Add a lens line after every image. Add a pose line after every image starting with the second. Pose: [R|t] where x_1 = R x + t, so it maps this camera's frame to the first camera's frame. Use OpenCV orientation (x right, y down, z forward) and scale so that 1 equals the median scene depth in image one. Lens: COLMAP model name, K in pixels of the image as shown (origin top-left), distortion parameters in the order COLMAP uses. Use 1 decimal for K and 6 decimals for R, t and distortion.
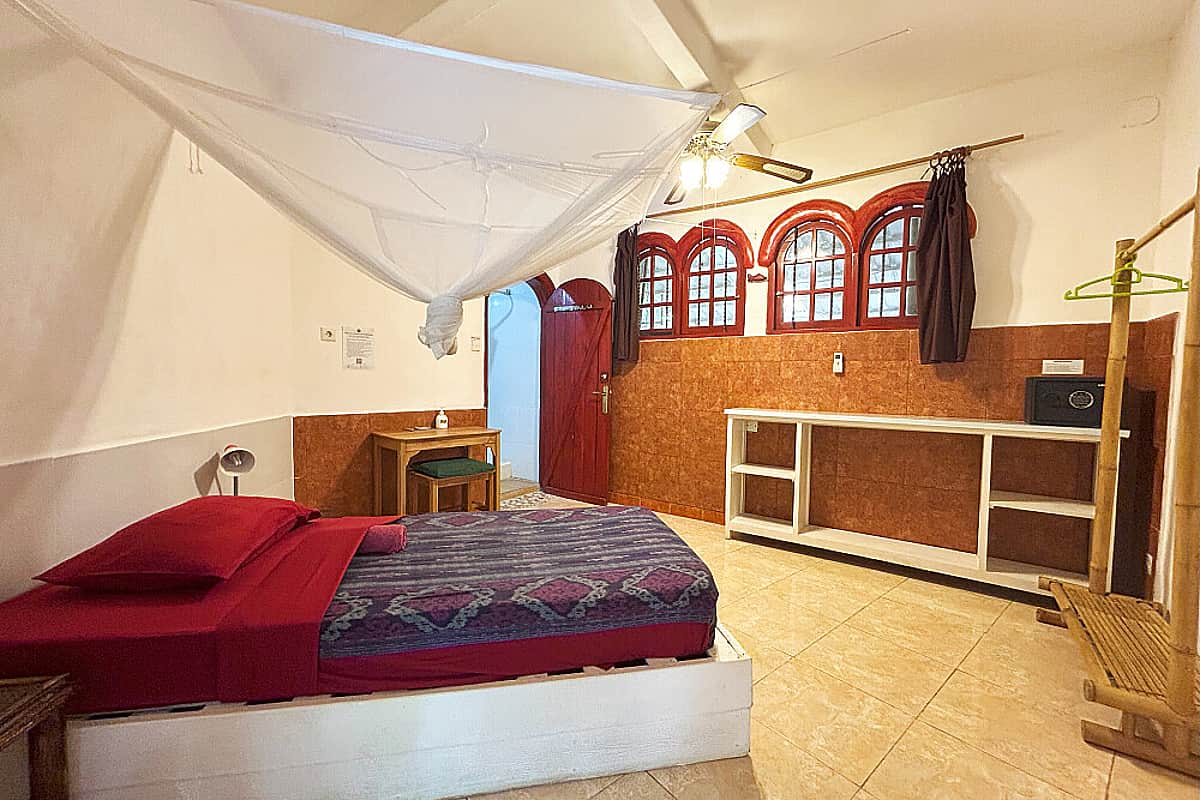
lens RADIAL K [[465.6, 0, 596.4], [0, 465.6, 387.7], [0, 0, 1]] dist [-0.000606, -0.000484]
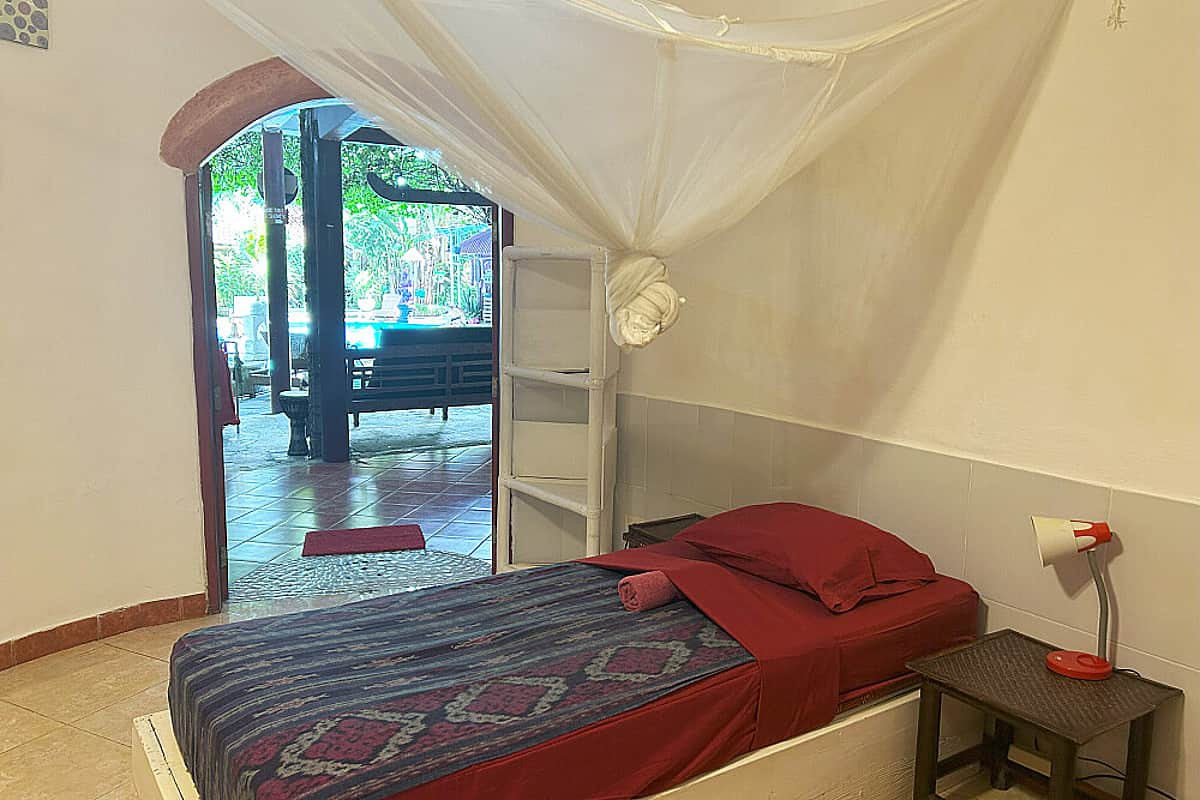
lens RADIAL K [[921.3, 0, 606.7], [0, 921.3, 399.2], [0, 0, 1]] dist [0.065897, -0.001429]
pose [[-0.908336, 0.027023, -0.417367, 0.105221], [-0.043127, 0.986539, 0.157734, -0.104889], [0.416011, 0.161275, -0.894944, 1.122284]]
